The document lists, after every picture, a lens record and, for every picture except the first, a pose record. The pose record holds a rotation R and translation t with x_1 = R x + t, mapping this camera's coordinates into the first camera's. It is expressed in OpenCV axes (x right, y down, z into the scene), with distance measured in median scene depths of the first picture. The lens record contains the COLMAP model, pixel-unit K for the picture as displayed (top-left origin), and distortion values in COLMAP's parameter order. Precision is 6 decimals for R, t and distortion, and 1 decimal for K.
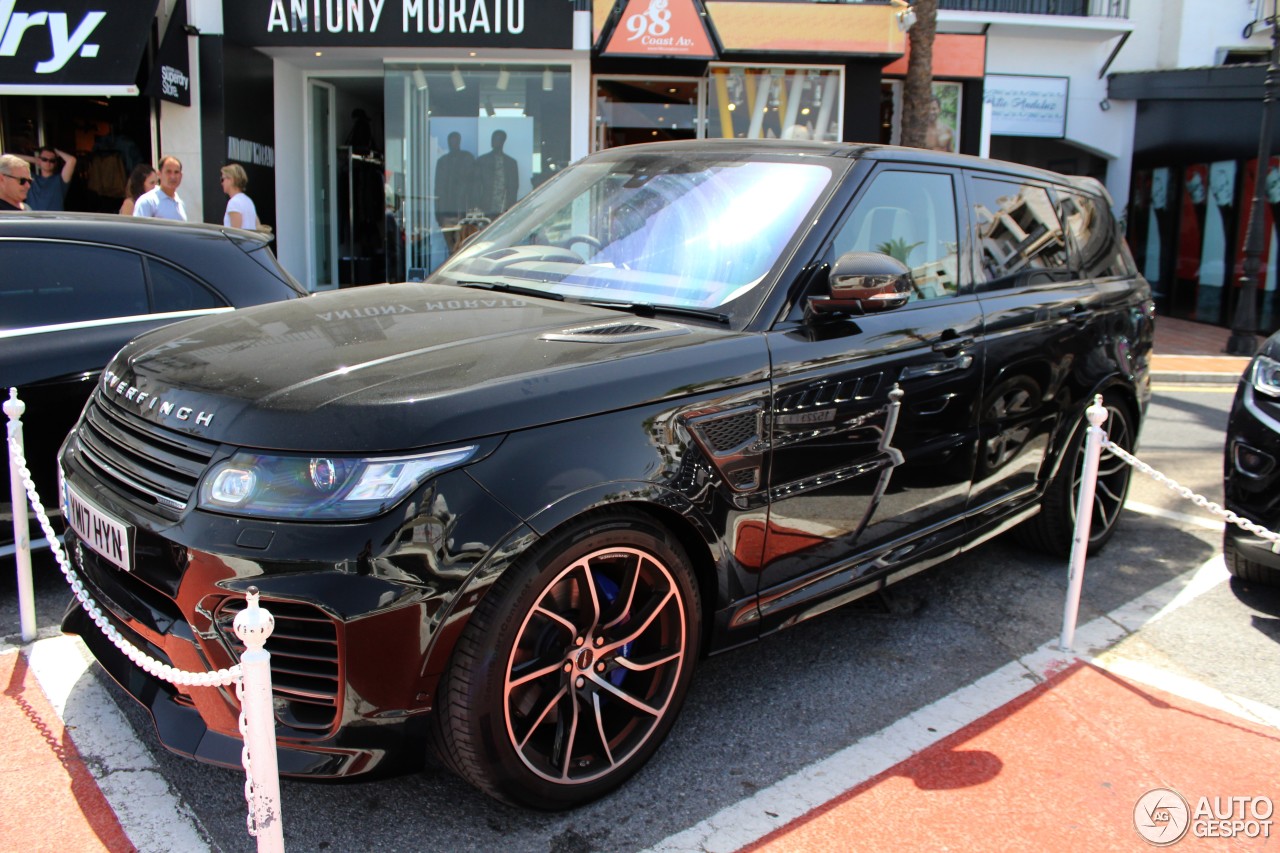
lens RADIAL K [[1063.4, 0, 641.6], [0, 1063.4, 452.4], [0, 0, 1]] dist [-0.158994, 0.132753]
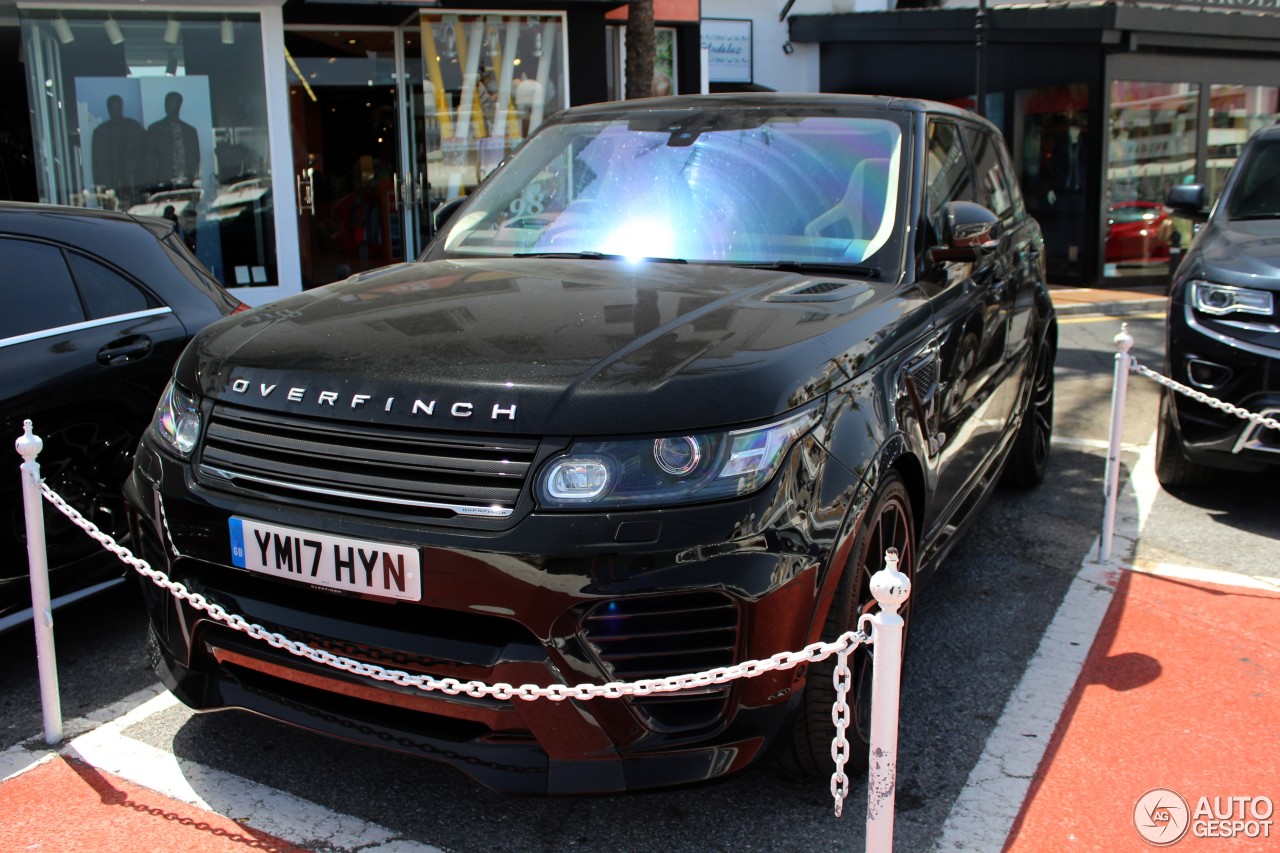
lens RADIAL K [[1199.6, 0, 637.5], [0, 1199.6, 452.7], [0, 0, 1]] dist [-0.154621, 0.168036]
pose [[0.936431, -0.113915, 0.331843, -0.135684], [0.112496, 0.993373, 0.023549, -0.001946], [-0.332326, 0.015279, 0.943041, 0.002469]]
